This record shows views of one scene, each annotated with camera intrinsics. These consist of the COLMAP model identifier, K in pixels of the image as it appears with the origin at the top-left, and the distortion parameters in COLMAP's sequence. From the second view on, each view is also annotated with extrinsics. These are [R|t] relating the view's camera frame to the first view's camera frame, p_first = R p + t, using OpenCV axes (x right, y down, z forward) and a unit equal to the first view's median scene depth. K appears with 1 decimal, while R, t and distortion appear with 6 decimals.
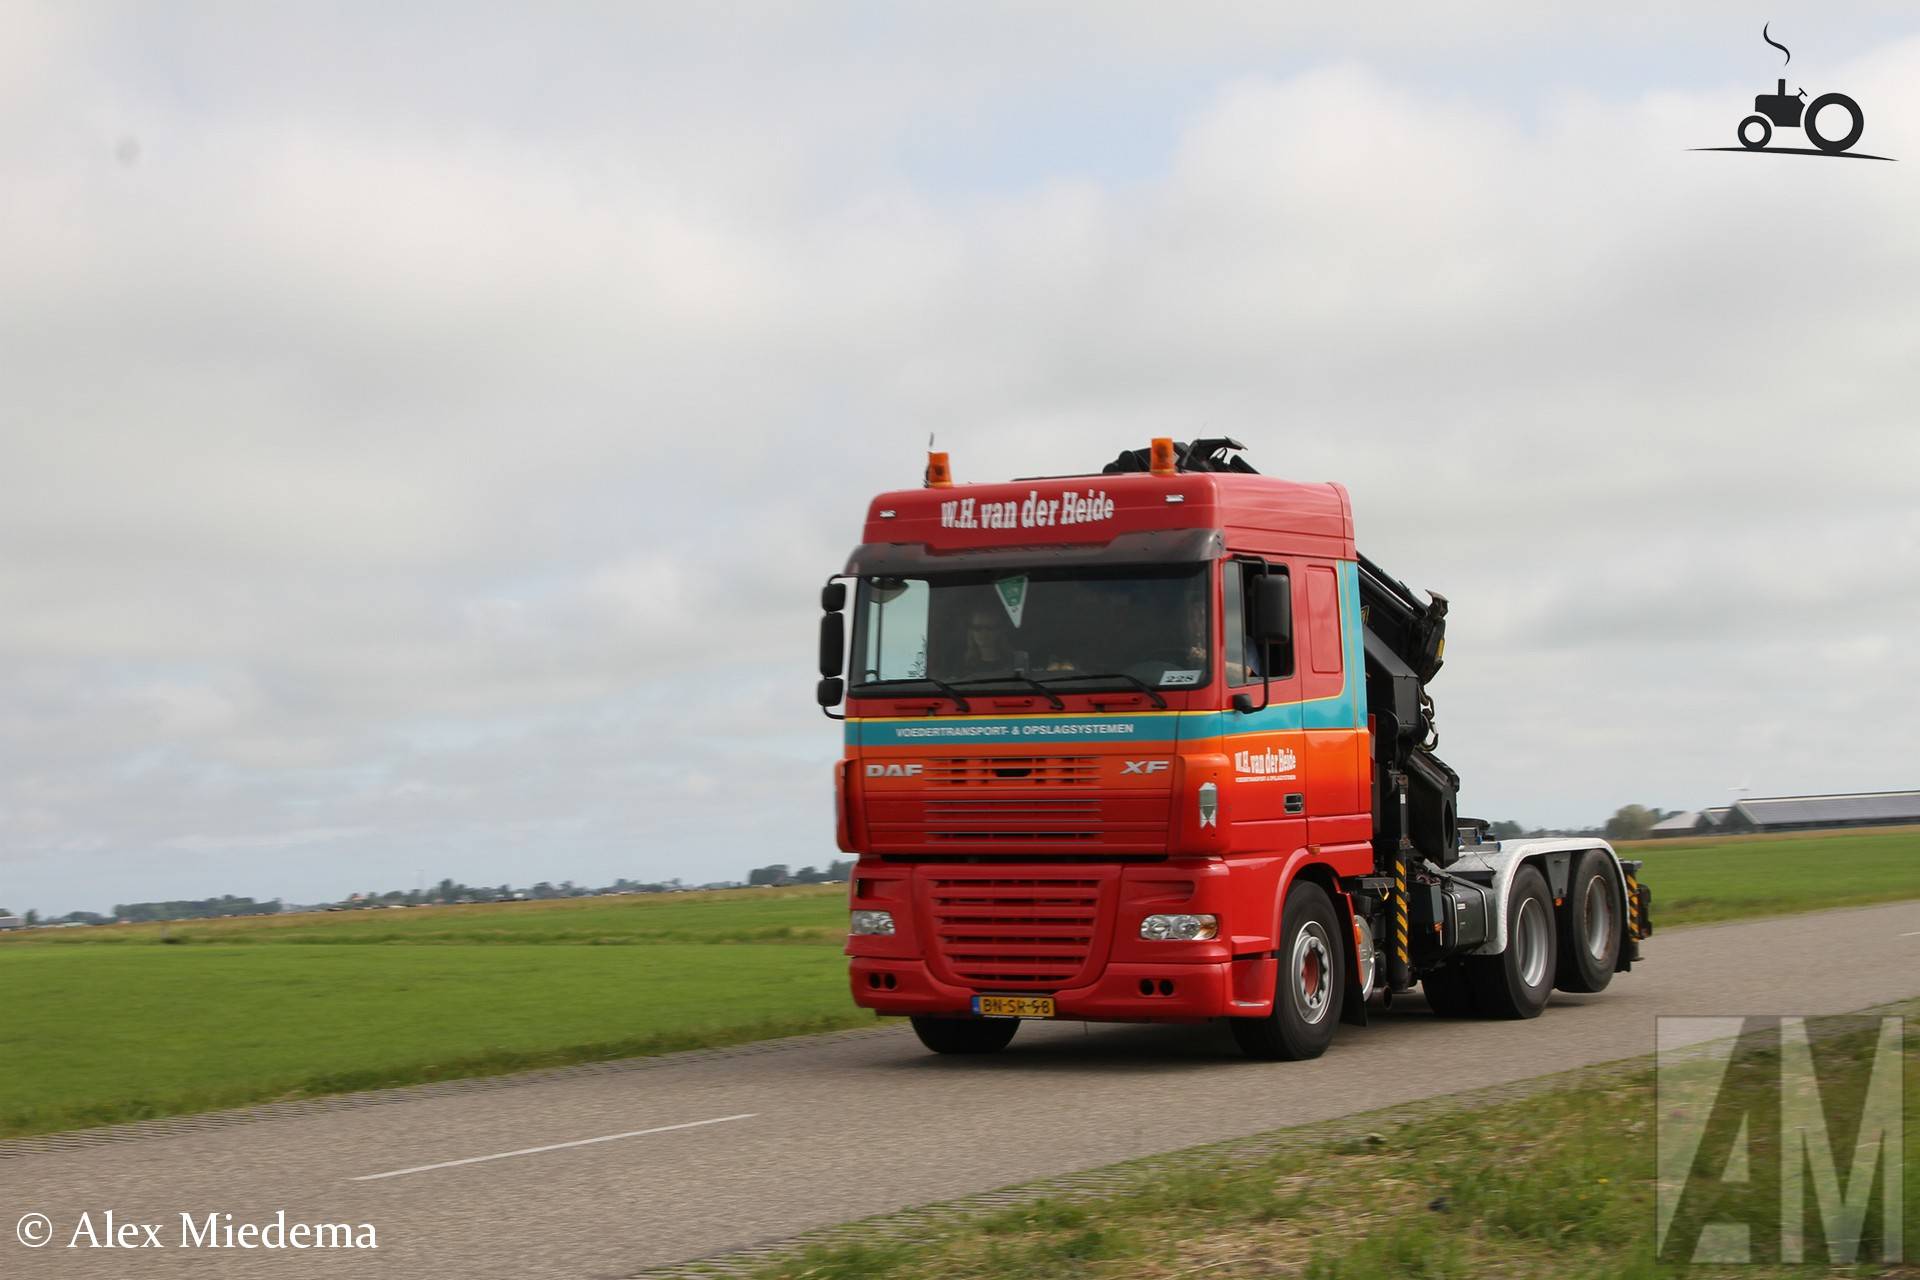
lens RADIAL K [[4282.6, 0, 960.0], [0, 4282.6, 640.0], [0, 0, 1]] dist [0.323591, -0.206812]
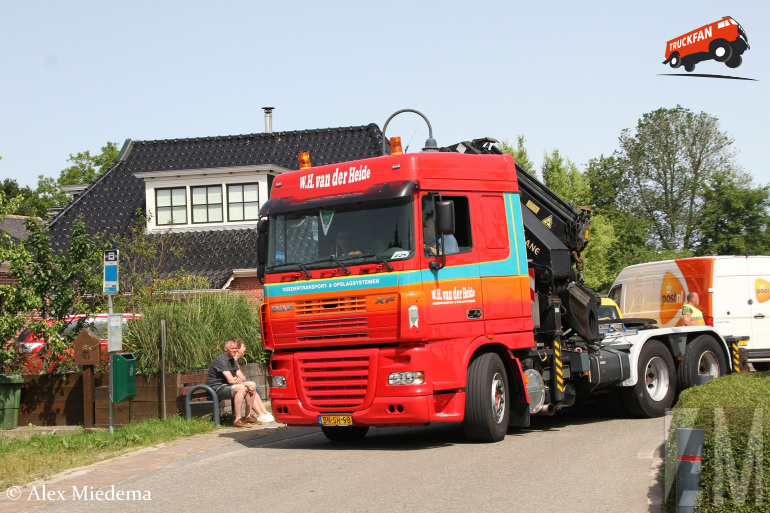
lens RADIAL K [[1717.5, 0, 385.0], [0, 1717.5, 256.5], [0, 0, 1]] dist [0.323591, -0.206812]
pose [[0.951581, -0.059614, -0.301562, 0.284403], [0.056187, 0.998219, -0.020033, 0.025213], [0.302219, 0.002119, 0.953236, 0.225579]]
